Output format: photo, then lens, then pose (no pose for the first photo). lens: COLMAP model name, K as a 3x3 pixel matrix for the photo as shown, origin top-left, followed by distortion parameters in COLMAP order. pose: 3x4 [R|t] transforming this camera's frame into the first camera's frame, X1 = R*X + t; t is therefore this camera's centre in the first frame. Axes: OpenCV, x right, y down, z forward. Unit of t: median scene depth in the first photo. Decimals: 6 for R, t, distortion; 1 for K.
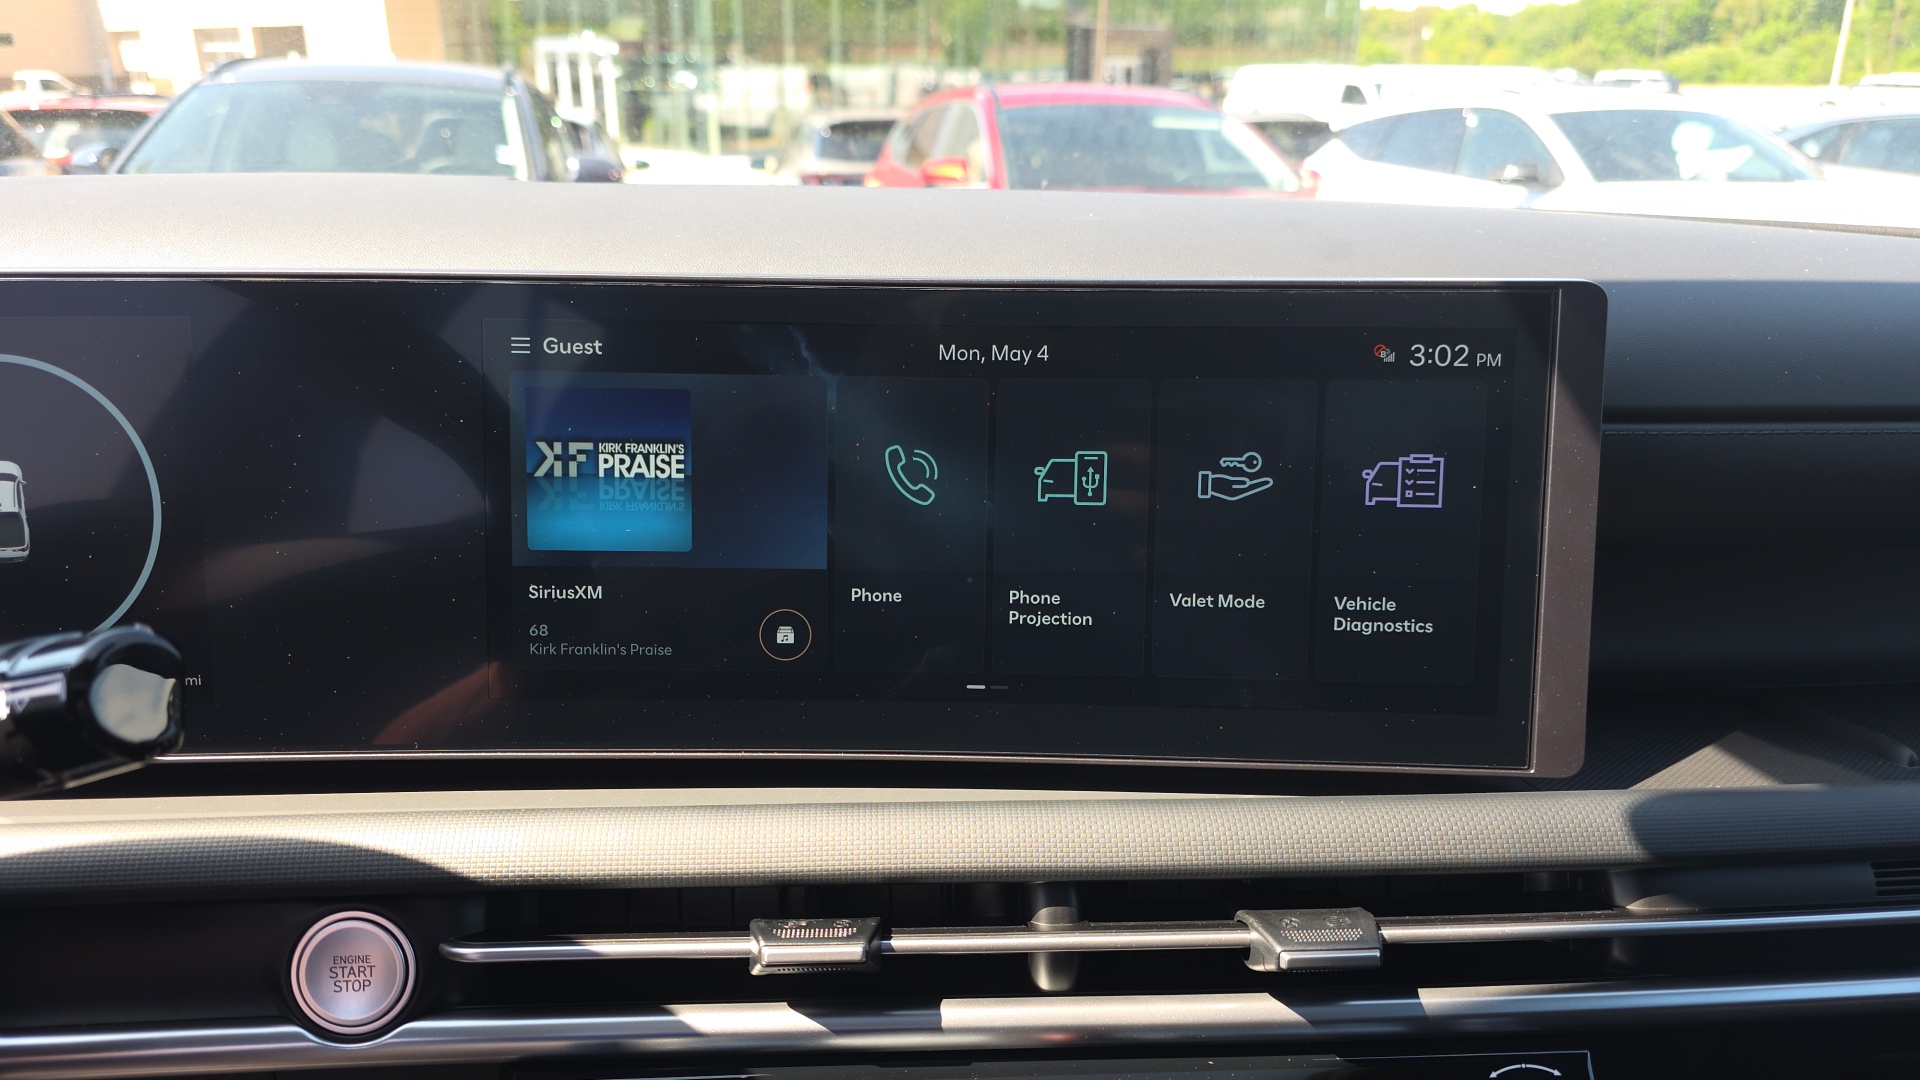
lens RADIAL K [[1293.9, 0, 928.9], [0, 1293.9, 550.5], [0, 0, 1]] dist [0.047618, -0.058845]
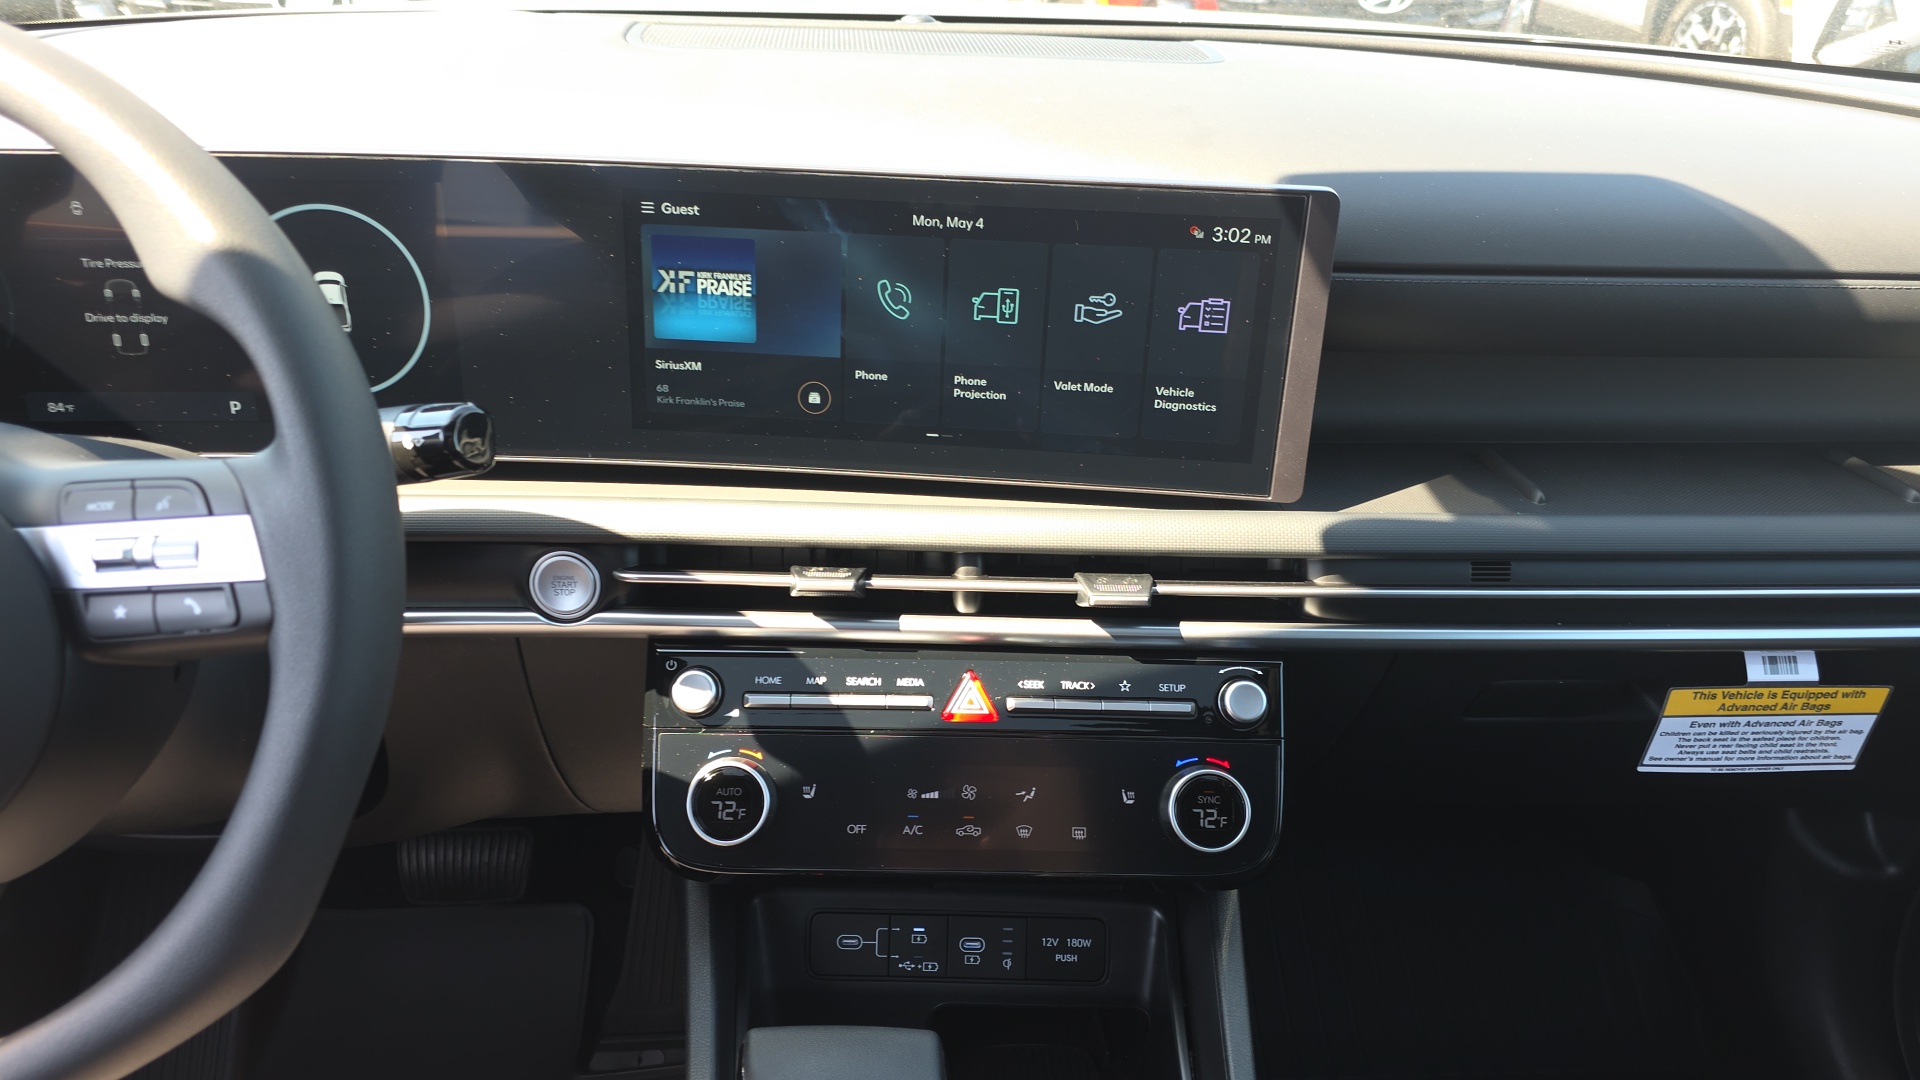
lens RADIAL K [[1293.9, 0, 950.0], [0, 1293.9, 539.1], [0, 0, 1]] dist [0.047618, -0.058845]
pose [[0.998519, 0.041265, -0.035462, 0.123980], [-0.031761, 0.971262, 0.235883, -0.151407], [0.044176, -0.234408, 0.971134, -0.606418]]
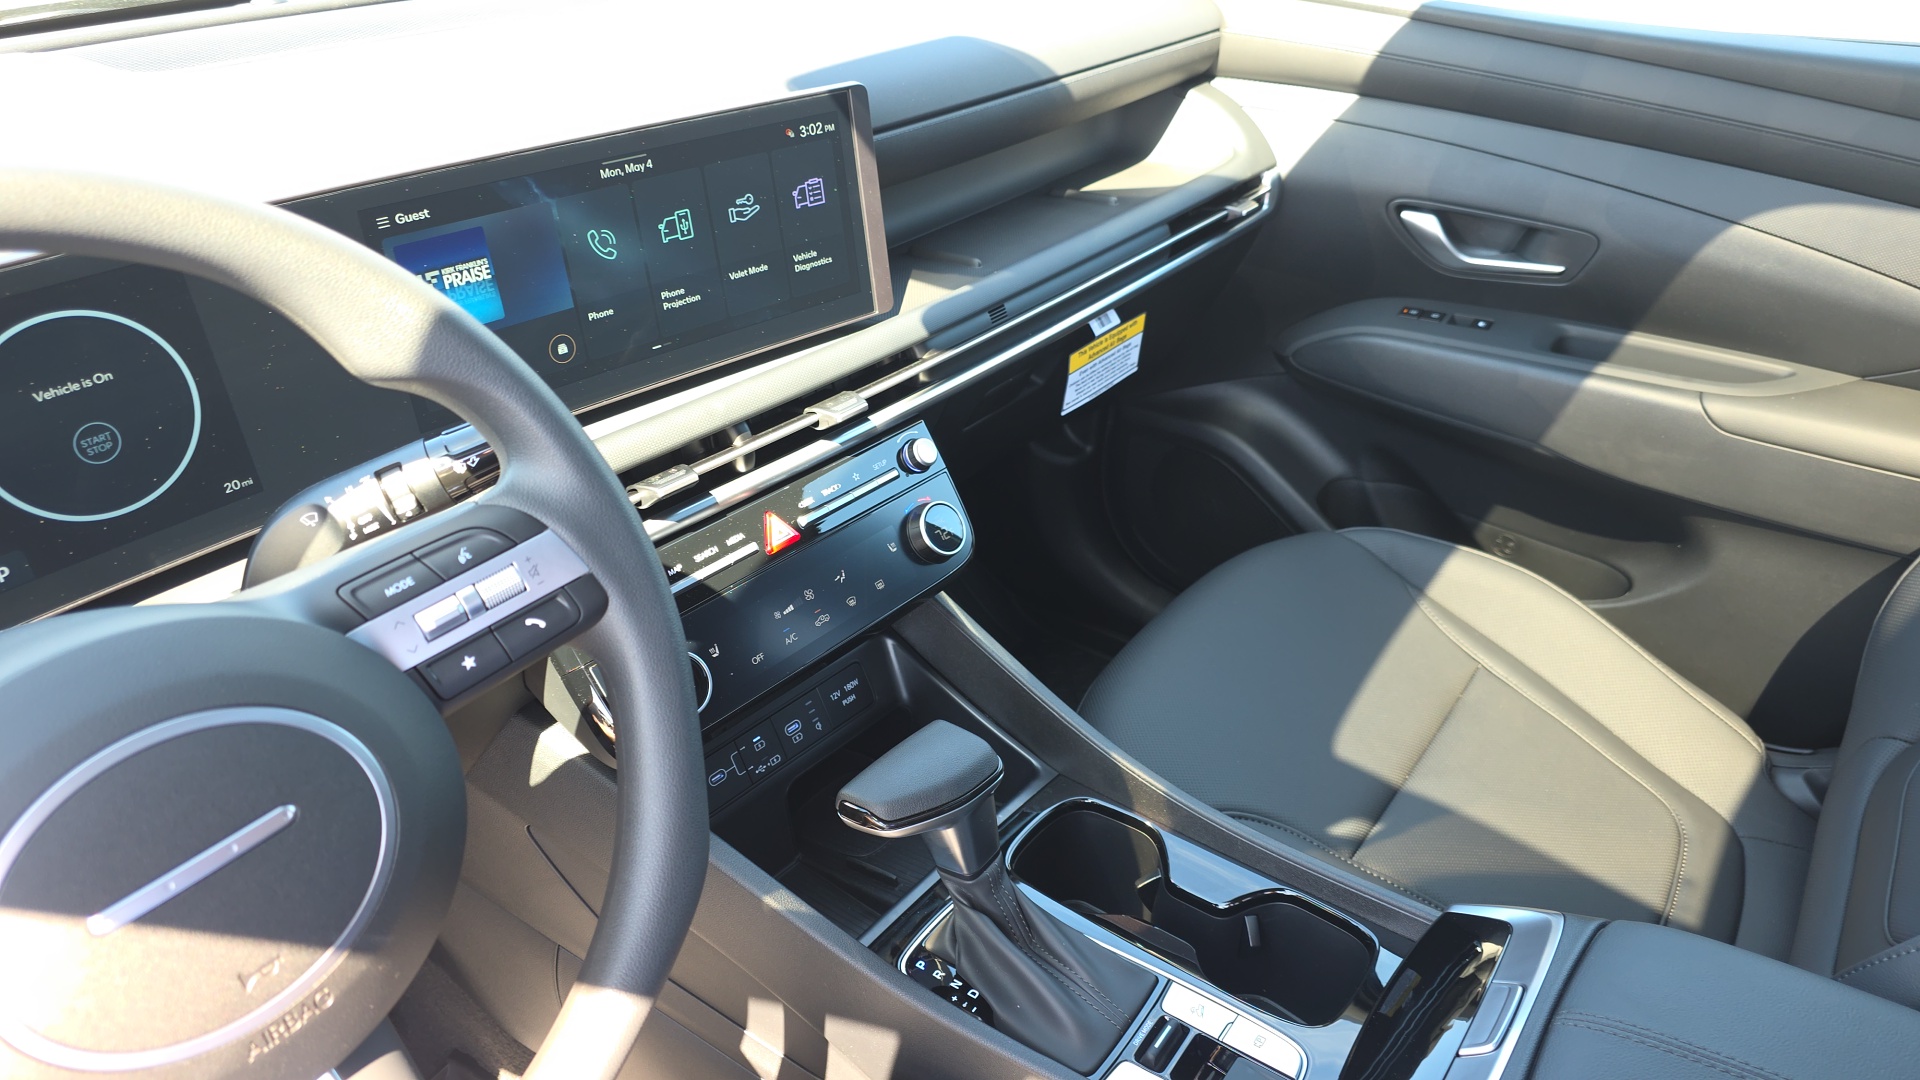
lens RADIAL K [[1293.9, 0, 949.6], [0, 1293.9, 531.5], [0, 0, 1]] dist [0.047618, -0.058845]
pose [[0.688647, -0.374539, 0.620875, -0.991966], [0.169309, 0.915654, 0.364572, -0.280467], [-0.705053, -0.145942, 0.693975, -0.704945]]
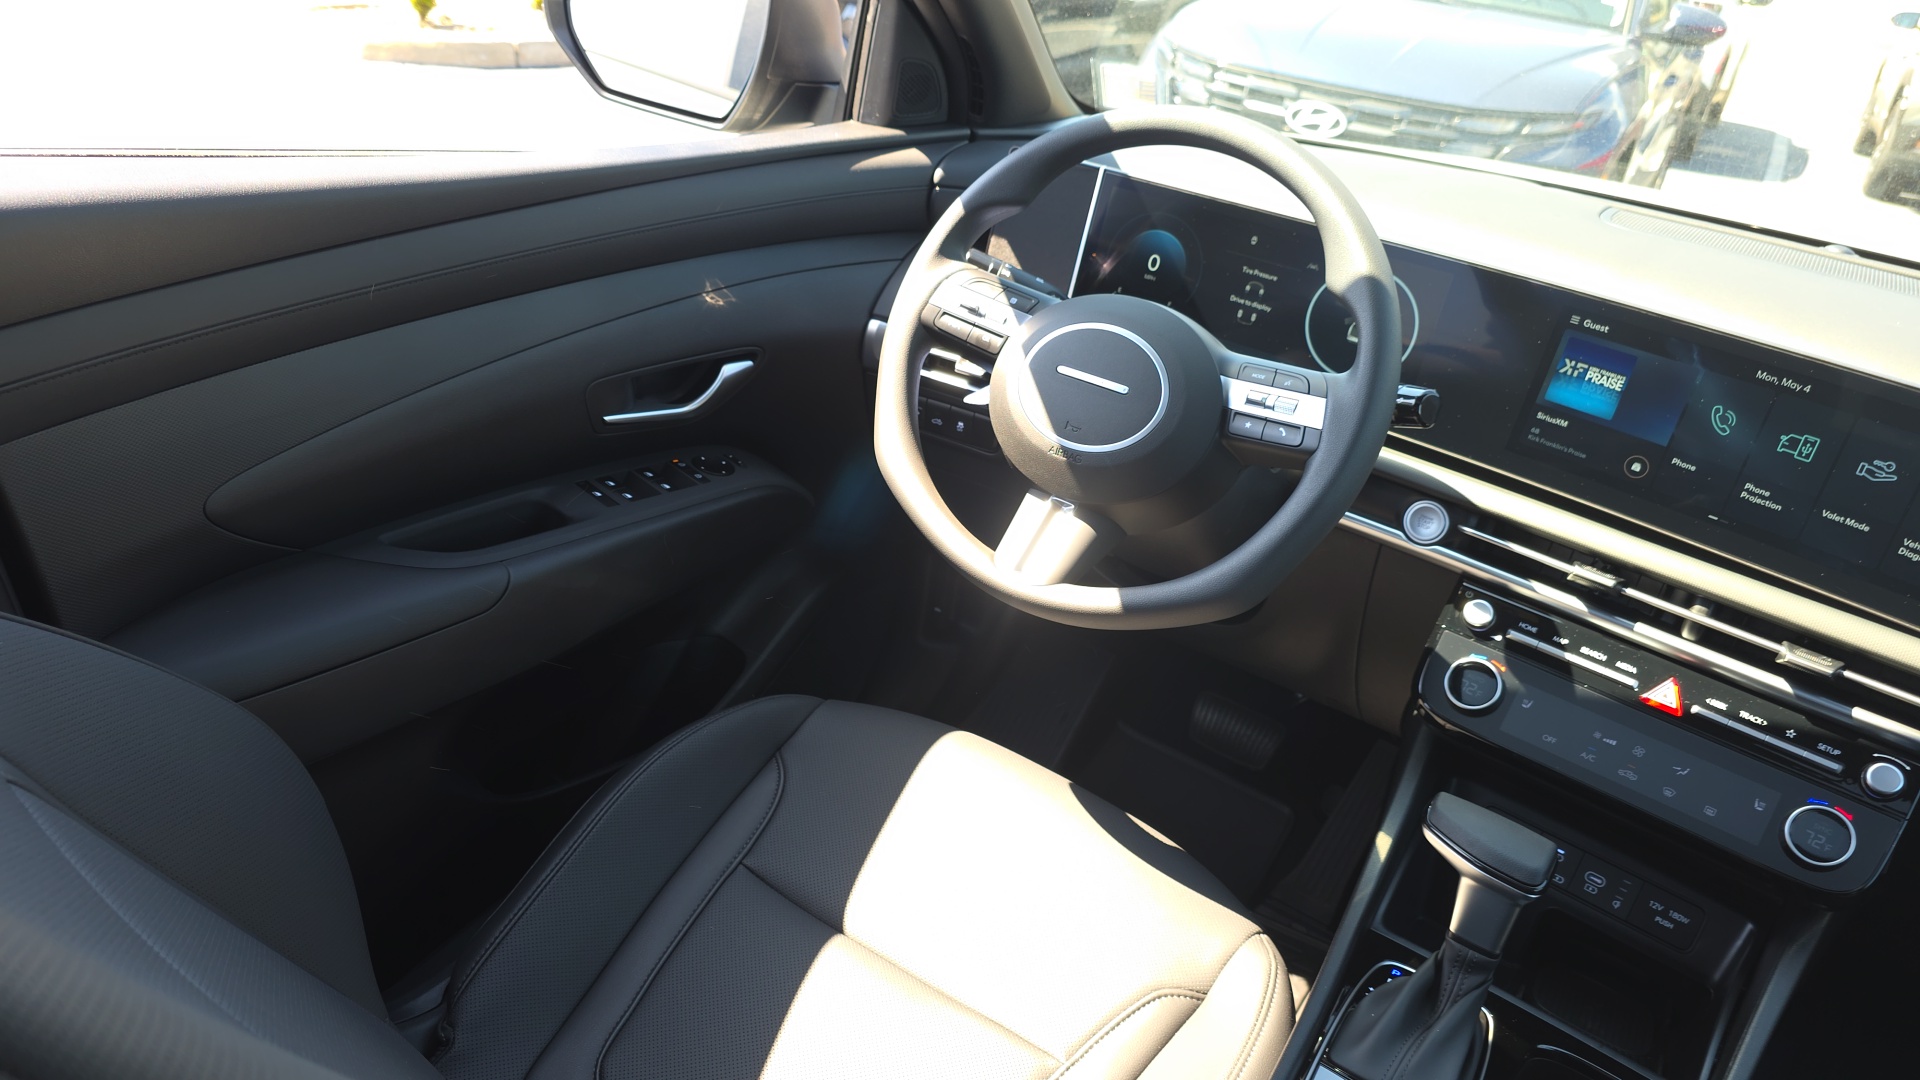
lens RADIAL K [[1293.9, 0, 950.4], [0, 1293.9, 530.5], [0, 0, 1]] dist [0.047618, -0.058845]
pose [[0.736212, 0.375962, -0.562712, 0.363001], [-0.290145, 0.926544, 0.239442, -0.035574], [0.611399, -0.013012, 0.791216, -1.712719]]
